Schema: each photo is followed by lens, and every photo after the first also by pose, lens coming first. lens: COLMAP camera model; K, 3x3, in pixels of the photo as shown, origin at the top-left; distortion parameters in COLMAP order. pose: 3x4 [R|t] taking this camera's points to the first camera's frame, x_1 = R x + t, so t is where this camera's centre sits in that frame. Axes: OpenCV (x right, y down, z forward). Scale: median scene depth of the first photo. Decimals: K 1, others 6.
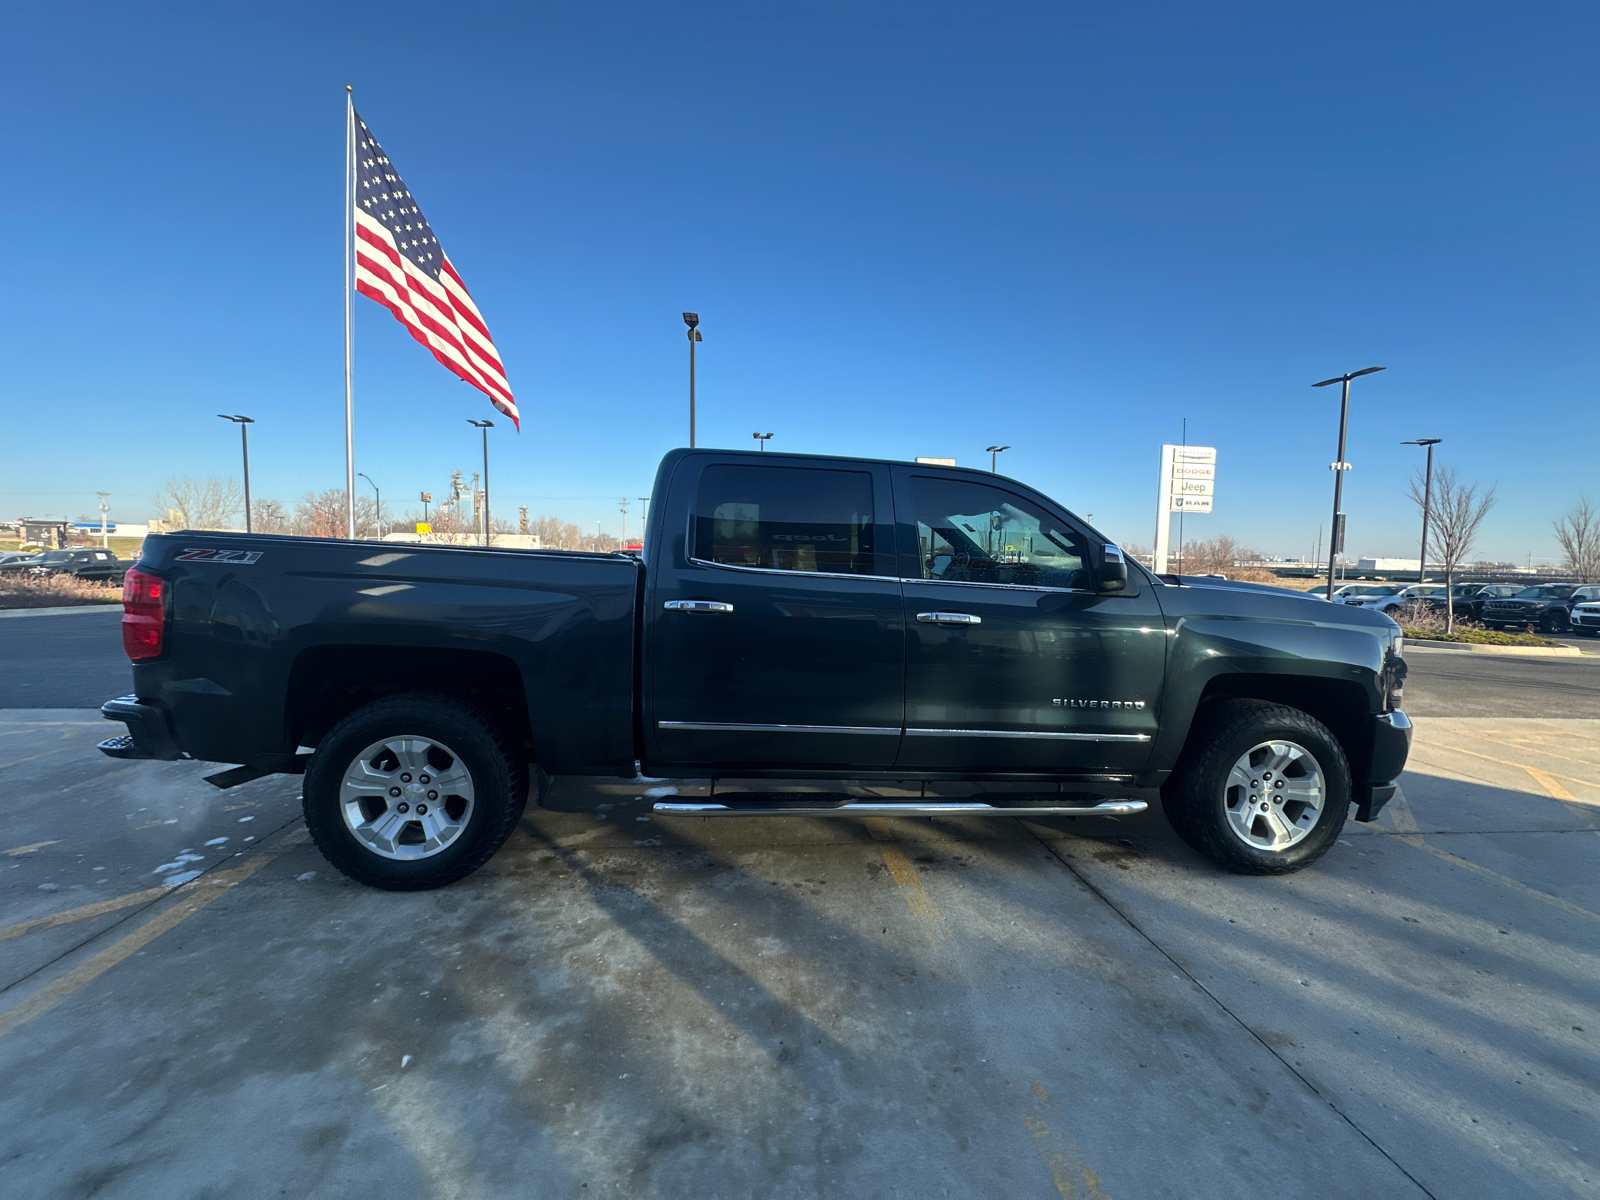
lens RADIAL K [[637.4, 0, 790.9], [0, 637.4, 589.7], [0, 0, 1]] dist [0.000273, 0.000014]
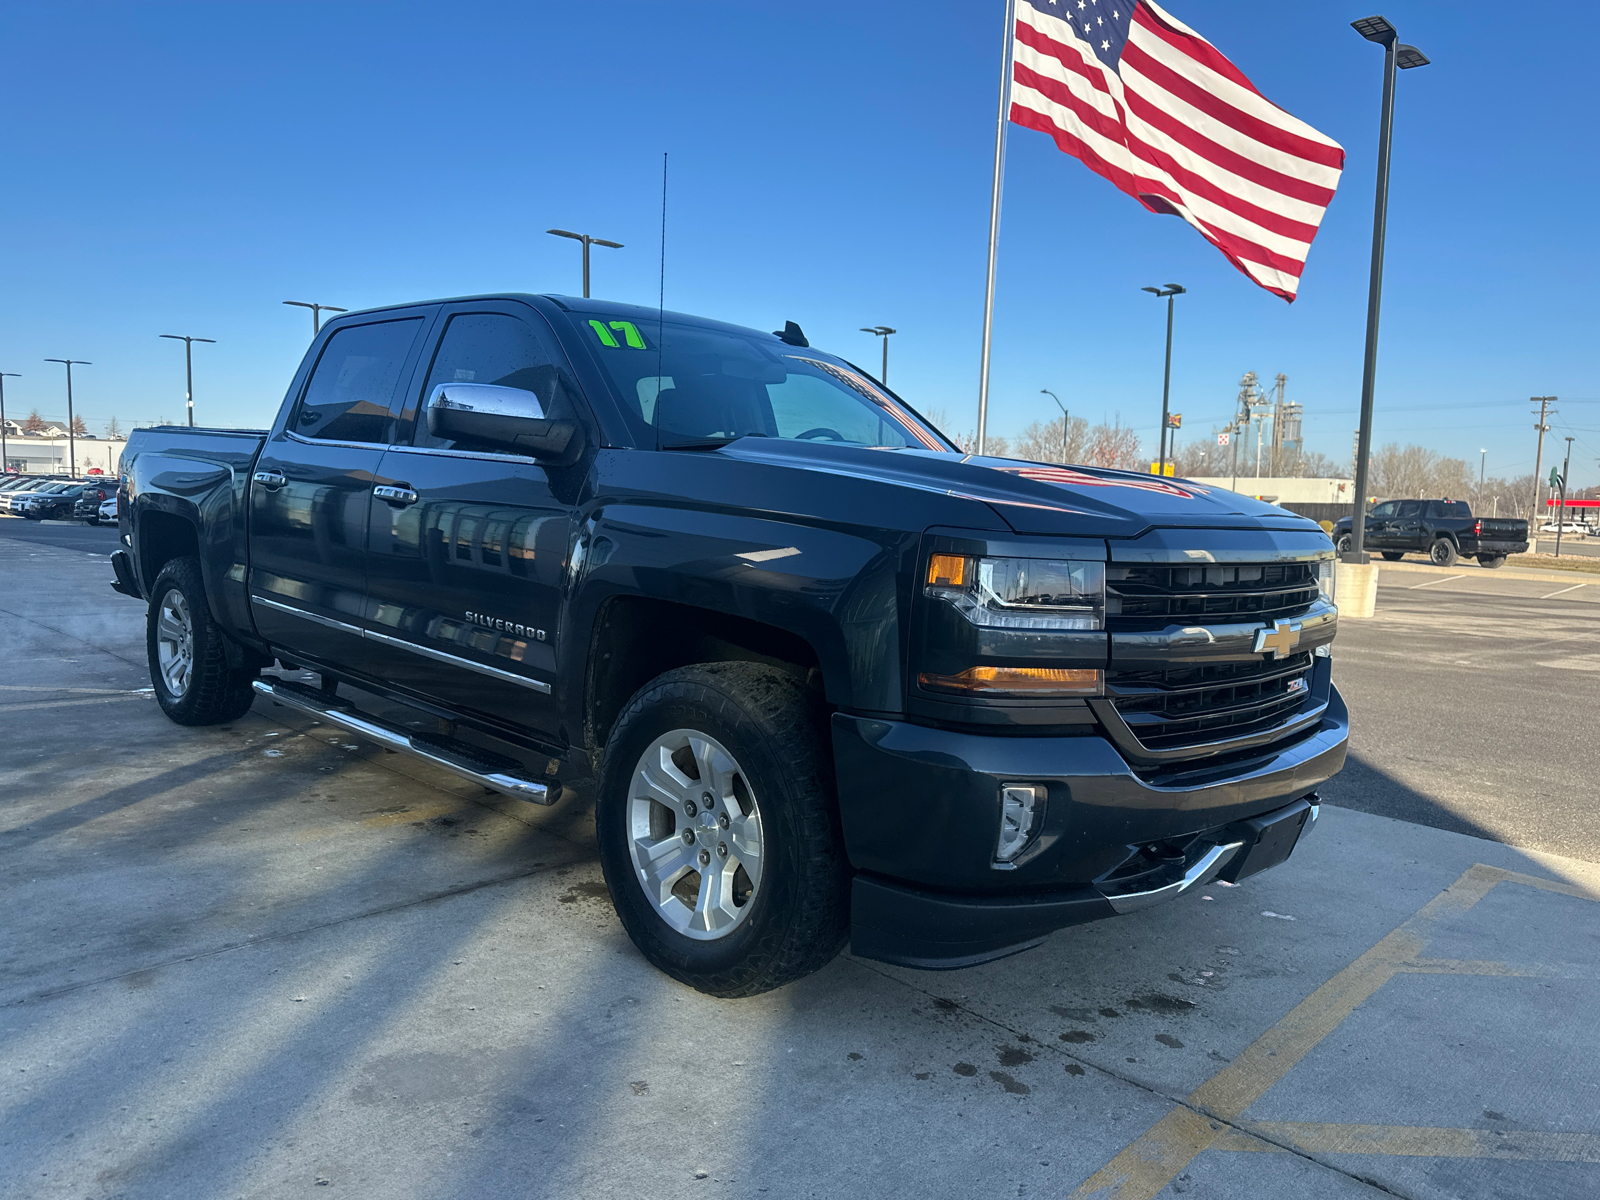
lens RADIAL K [[1125.0, 0, 796.2], [0, 1125.0, 606.8], [0, 0, 1]] dist [0.025450, -0.025196]
pose [[0.639494, 0.069326, -0.765664, 1.620000], [-0.051740, 0.997549, 0.047108, 0.093866], [0.767053, 0.009490, 0.641513, 0.502128]]
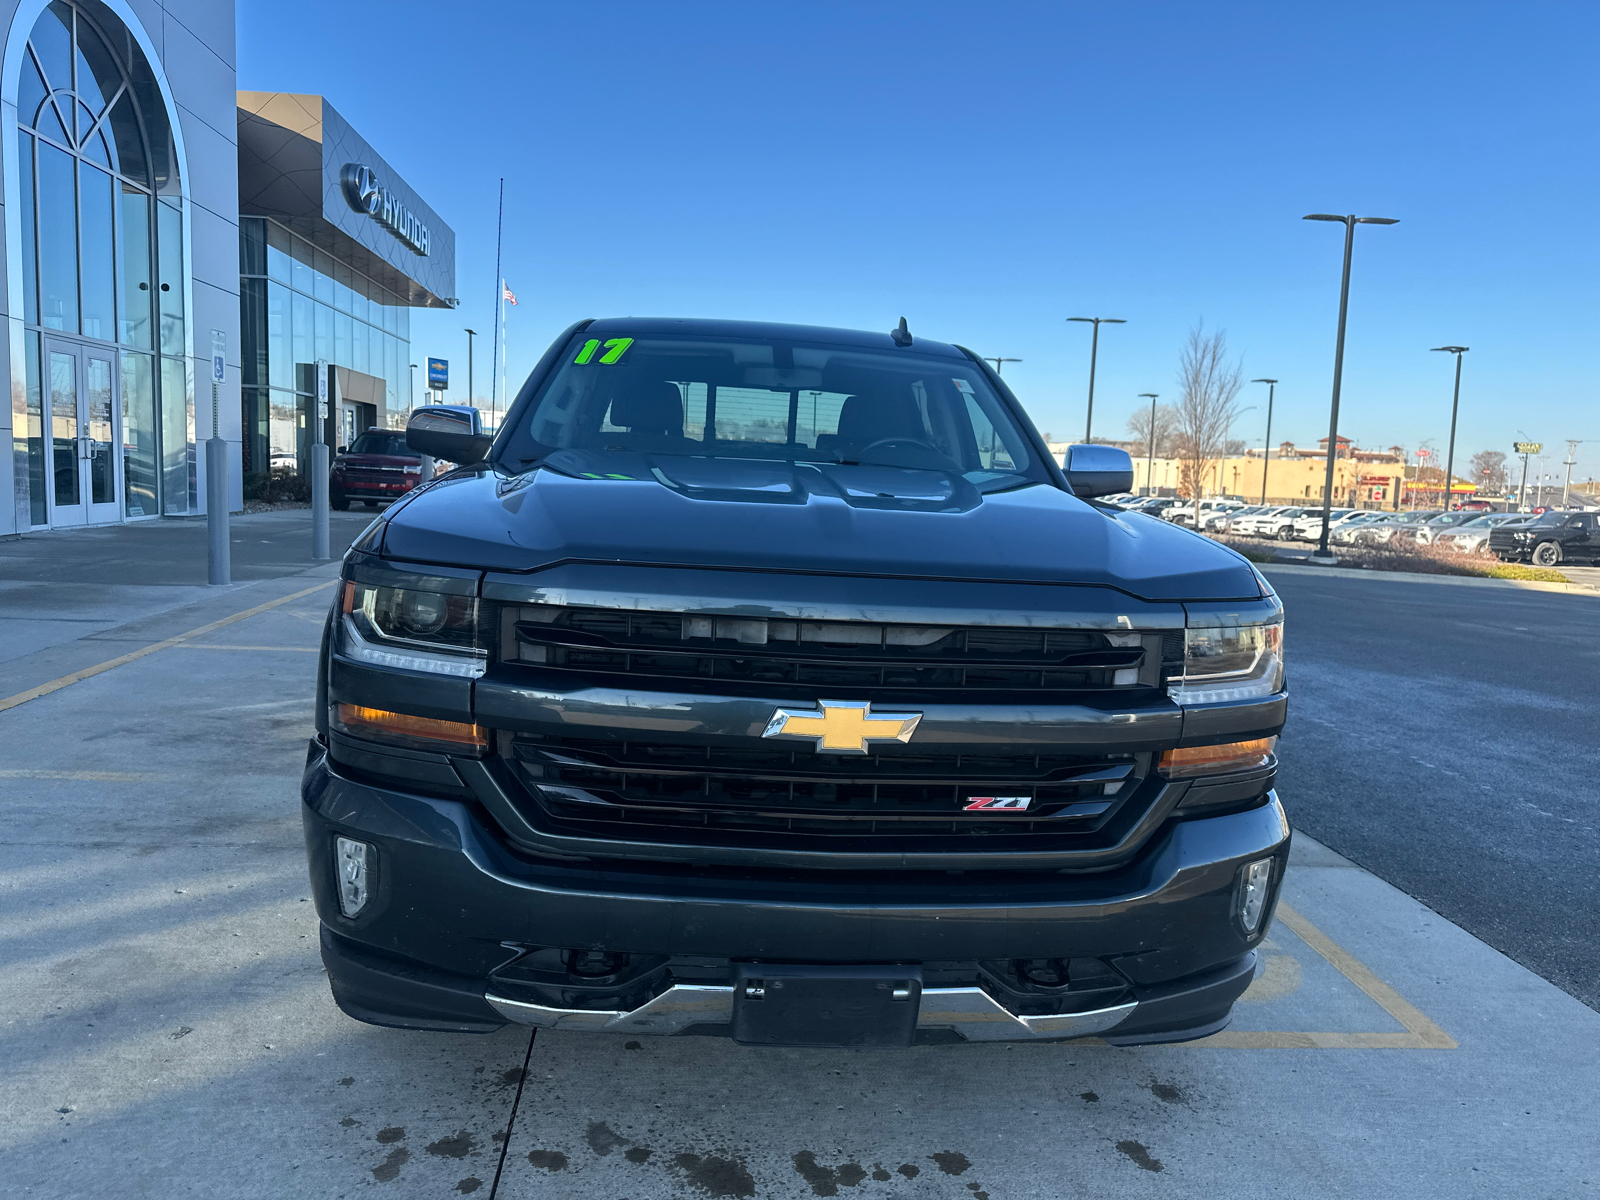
lens RADIAL K [[1125.0, 0, 779.3], [0, 1125.0, 584.0], [0, 0, 1]] dist [0.025450, -0.025196]
pose [[-0.015260, 0.074480, -0.997106, 1.836378], [-0.091126, 0.992968, 0.075566, 0.005787], [0.995722, 0.092015, -0.008365, 1.427358]]
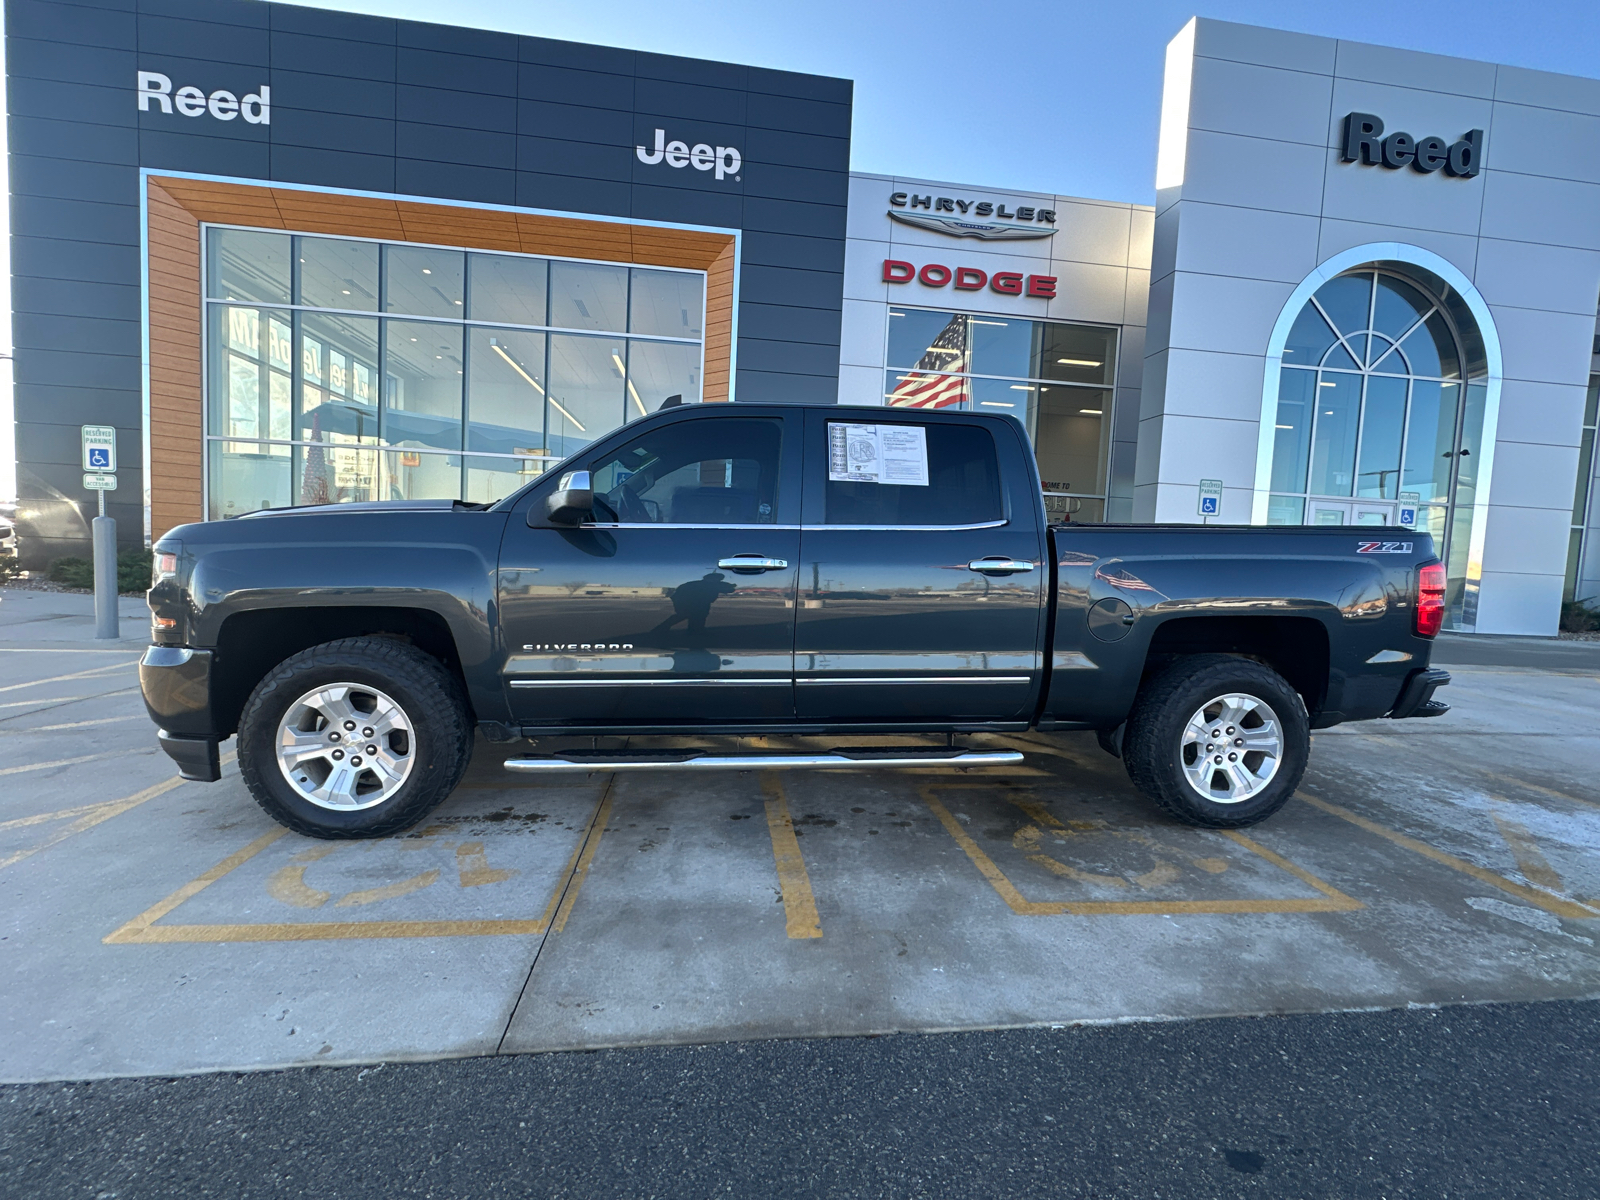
lens RADIAL K [[699.8, 0, 807.3], [0, 699.8, 597.4], [0, 0, 1]] dist [-0.003625, 0.000920]
pose [[-0.997063, -0.068945, -0.033336, 0.130859], [-0.072324, 0.990855, 0.113911, -0.056891], [0.025177, 0.115987, -0.992932, 2.787662]]
